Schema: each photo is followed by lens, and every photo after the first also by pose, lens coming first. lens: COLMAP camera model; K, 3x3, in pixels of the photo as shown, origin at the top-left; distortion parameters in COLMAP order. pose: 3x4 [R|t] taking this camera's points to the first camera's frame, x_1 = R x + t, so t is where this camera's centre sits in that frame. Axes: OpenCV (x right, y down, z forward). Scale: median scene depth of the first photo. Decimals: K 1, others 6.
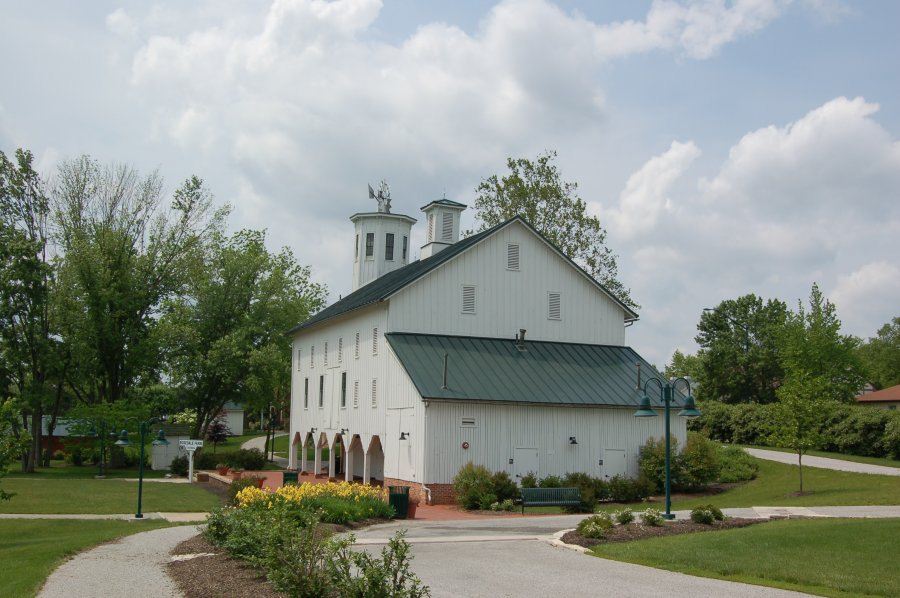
lens RADIAL K [[1007.8, 0, 449.5], [0, 1007.8, 299.2], [0, 0, 1]] dist [0.002921, 0.000000]
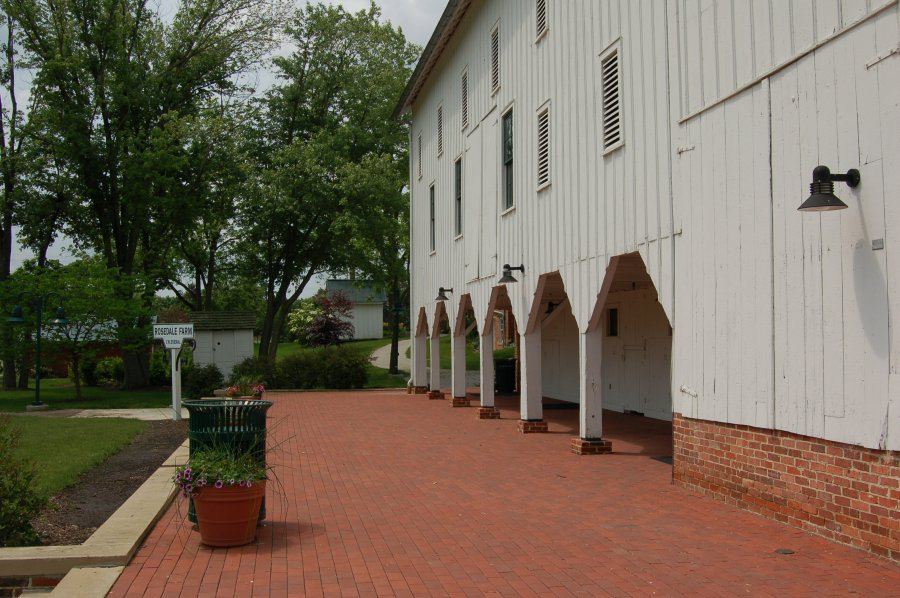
lens RADIAL K [[1007.8, 0, 450.0], [0, 1007.8, 298.7], [0, 0, 1]] dist [0.002921, 0.000000]
pose [[0.982848, -0.032669, -0.181499, -0.060575], [0.047592, 0.995779, 0.078484, 0.106290], [0.178169, -0.085776, 0.980254, 0.628916]]
